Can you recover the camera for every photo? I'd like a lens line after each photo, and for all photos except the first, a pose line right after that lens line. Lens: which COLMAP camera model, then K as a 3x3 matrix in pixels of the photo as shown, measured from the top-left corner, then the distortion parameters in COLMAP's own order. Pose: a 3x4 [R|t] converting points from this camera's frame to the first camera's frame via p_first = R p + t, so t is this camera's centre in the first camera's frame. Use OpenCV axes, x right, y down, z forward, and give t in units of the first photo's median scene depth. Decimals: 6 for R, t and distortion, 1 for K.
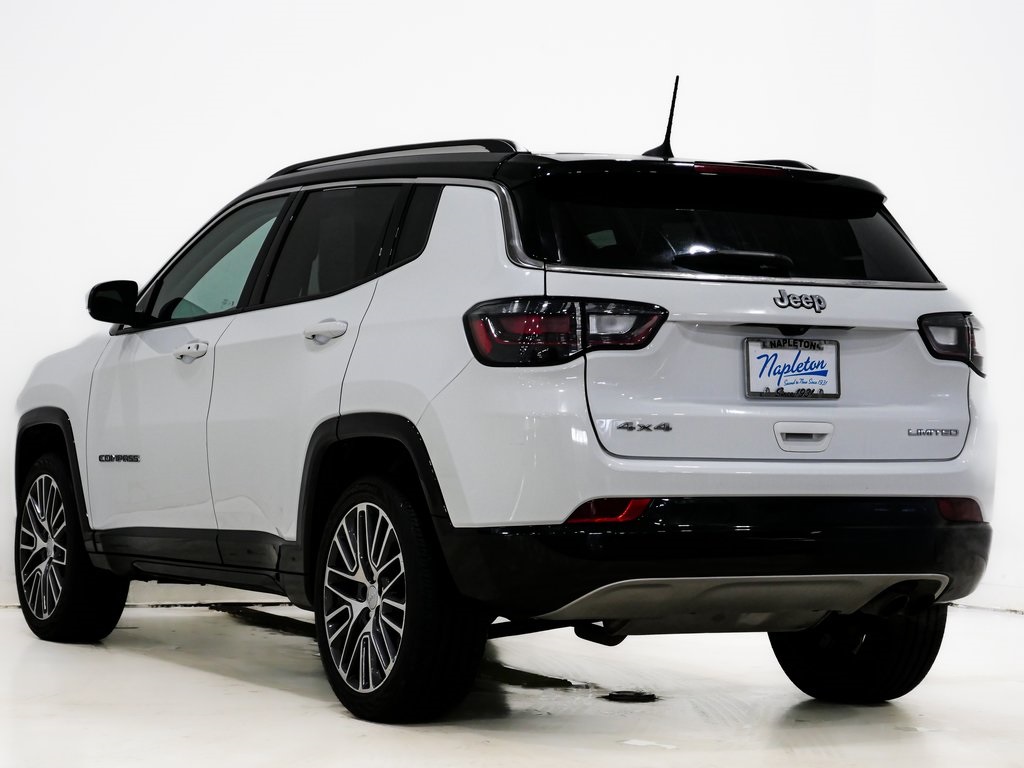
lens RADIAL K [[2891.2, 0, 512.0], [0, 2891.2, 384.0], [0, 0, 1]] dist [-0.108201, -0.293082]
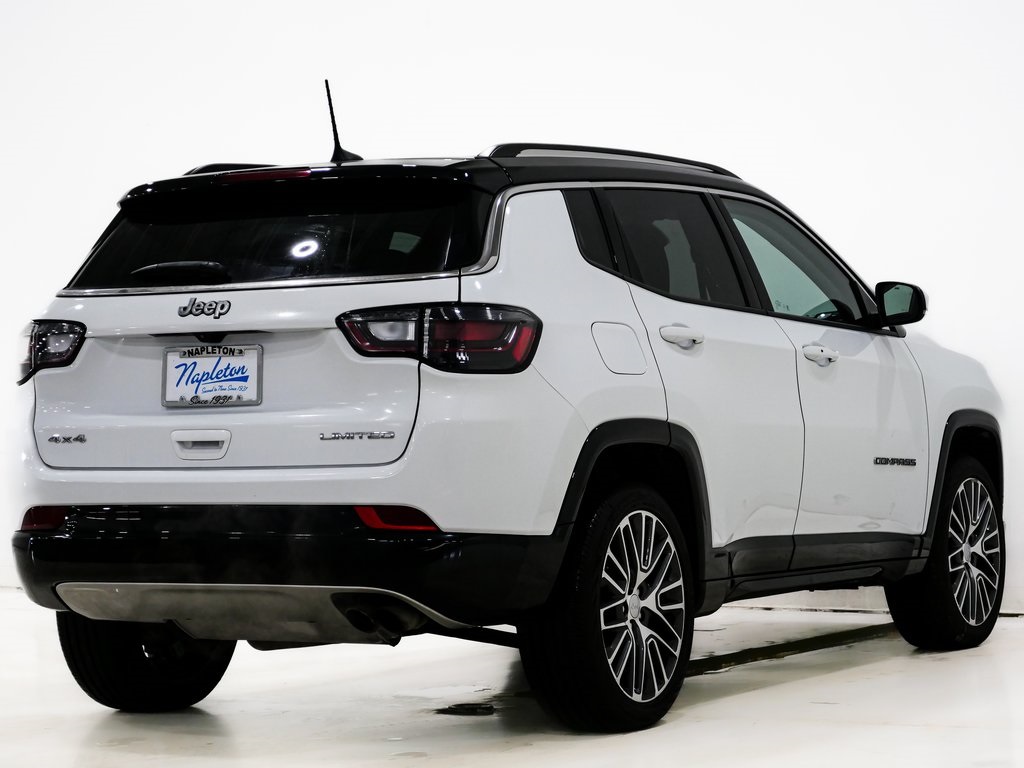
lens RADIAL K [[2840.2, 0, 512.0], [0, 2840.2, 384.0], [0, 0, 1]] dist [-0.057512, 0.605914]
pose [[0.507184, -0.035346, -0.861112, 0.991000], [0.036538, 0.999142, -0.019491, 0.020262], [0.861063, -0.021577, 0.508041, 0.592439]]
